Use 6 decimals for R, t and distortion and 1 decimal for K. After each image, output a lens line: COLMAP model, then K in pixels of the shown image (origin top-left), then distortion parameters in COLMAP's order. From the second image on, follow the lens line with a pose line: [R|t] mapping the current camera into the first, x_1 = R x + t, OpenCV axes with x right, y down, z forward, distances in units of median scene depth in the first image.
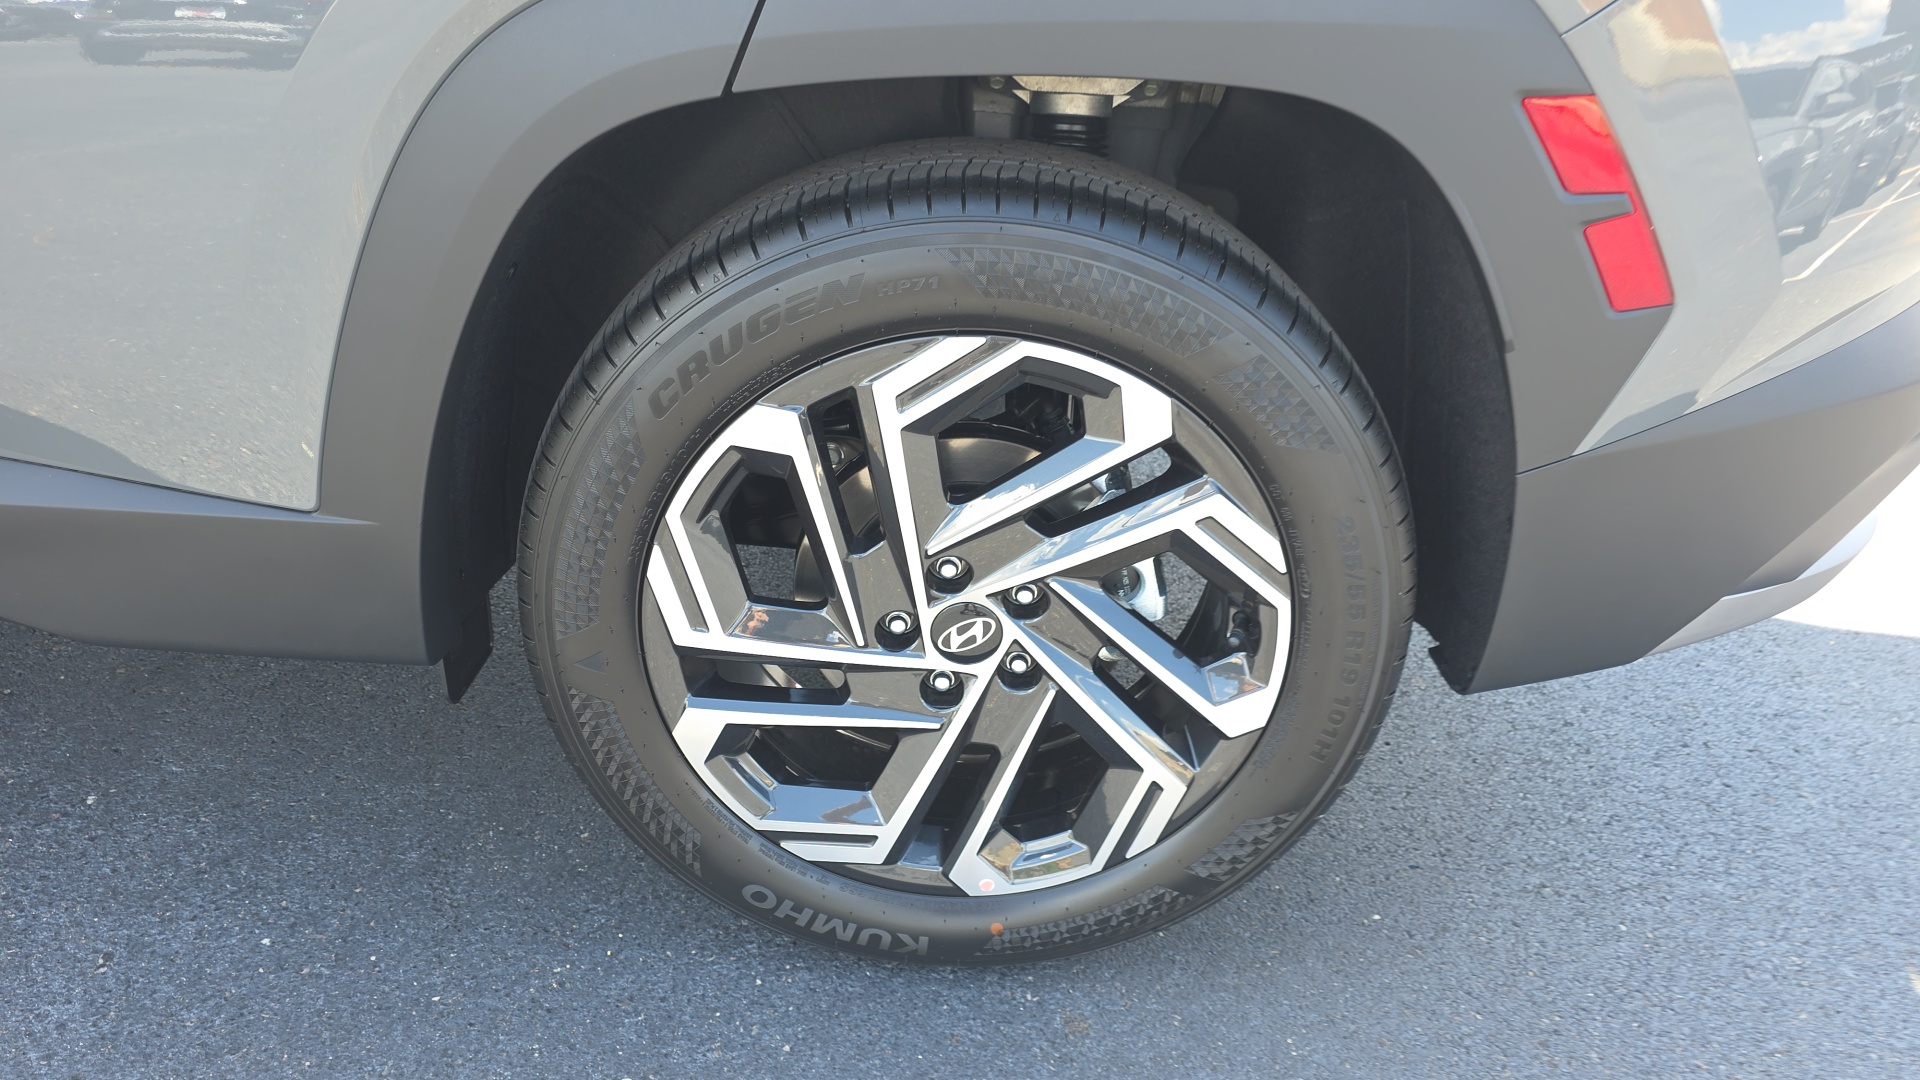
lens RADIAL K [[1333.0, 0, 951.5], [0, 1333.0, 553.1], [0, 0, 1]] dist [0.028039, -0.035602]
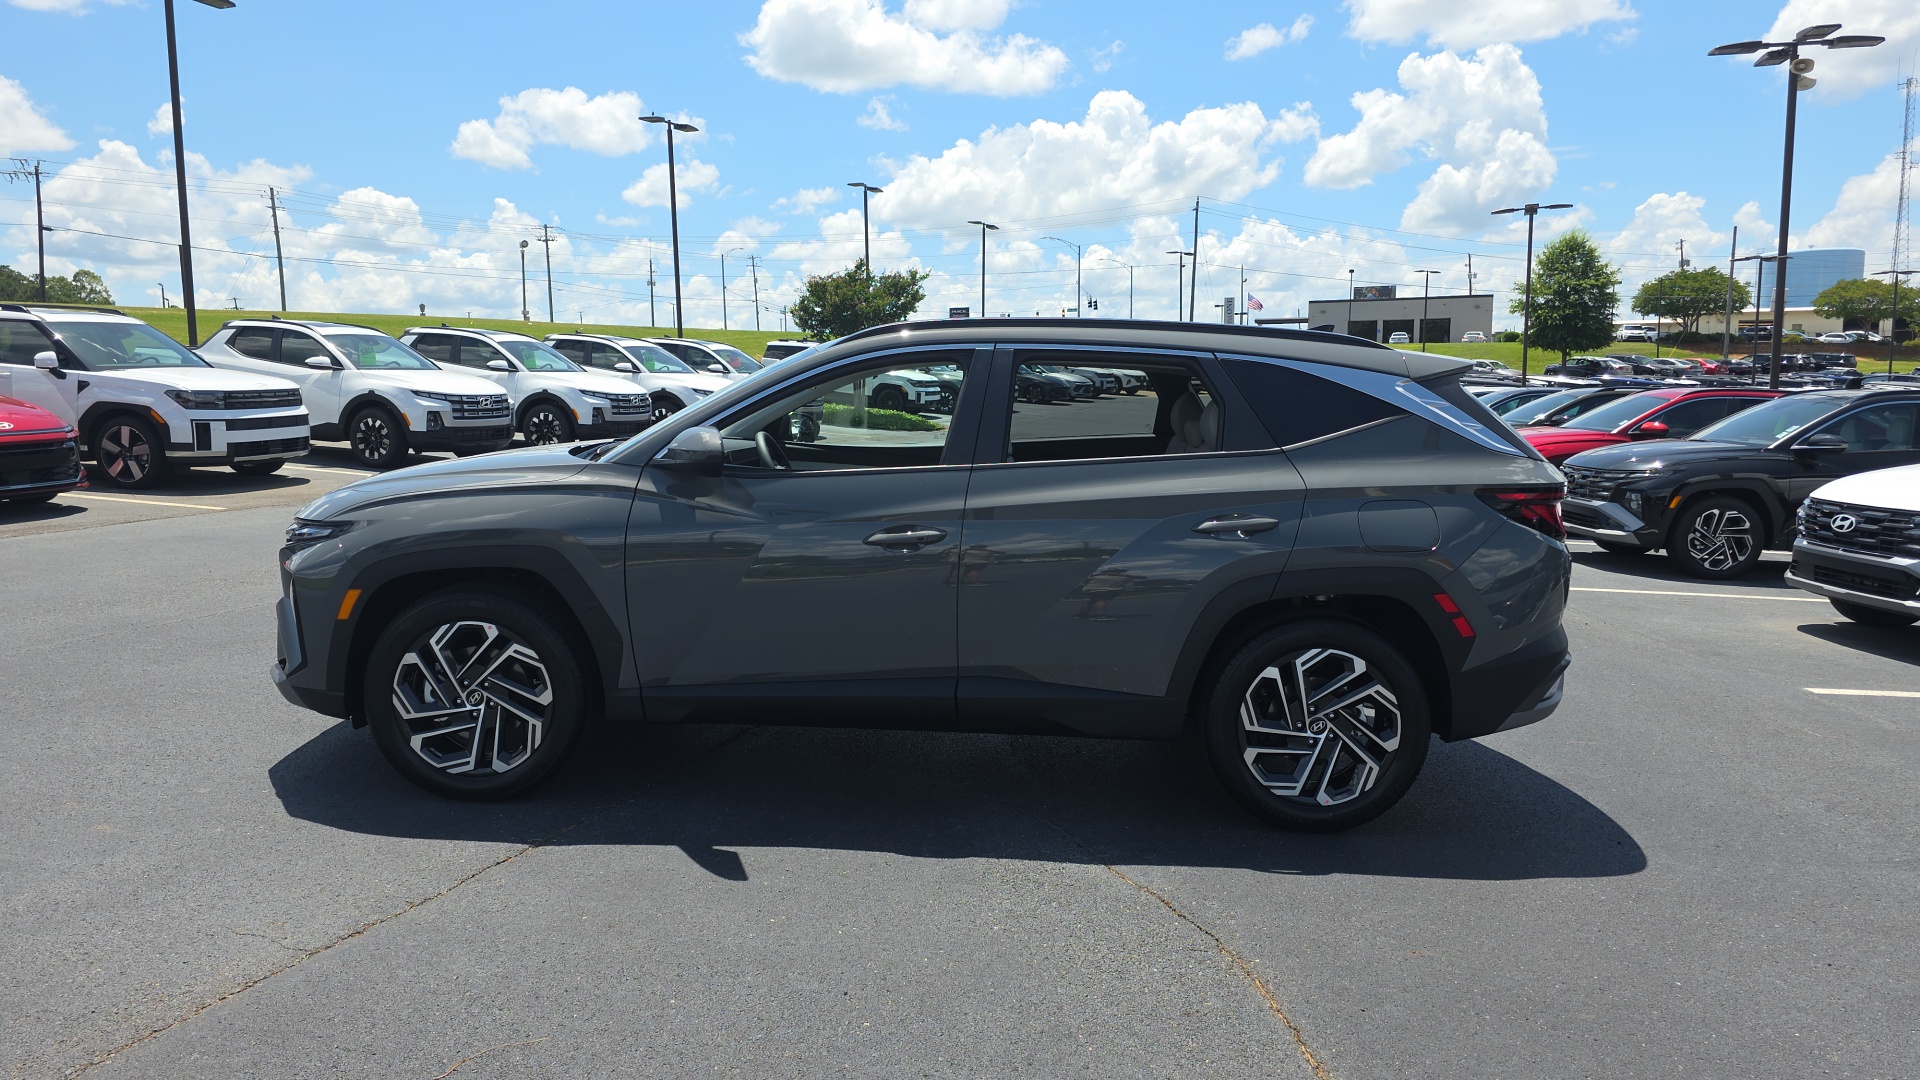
lens RADIAL K [[1324.7, 0, 950.5], [0, 1324.7, 542.2], [0, 0, 1]] dist [0.089585, -0.092350]
pose [[0.998943, -0.042660, -0.017095, -0.991186], [0.034080, 0.937172, -0.347200, 0.890457], [0.030832, 0.346251, 0.937635, -2.951893]]
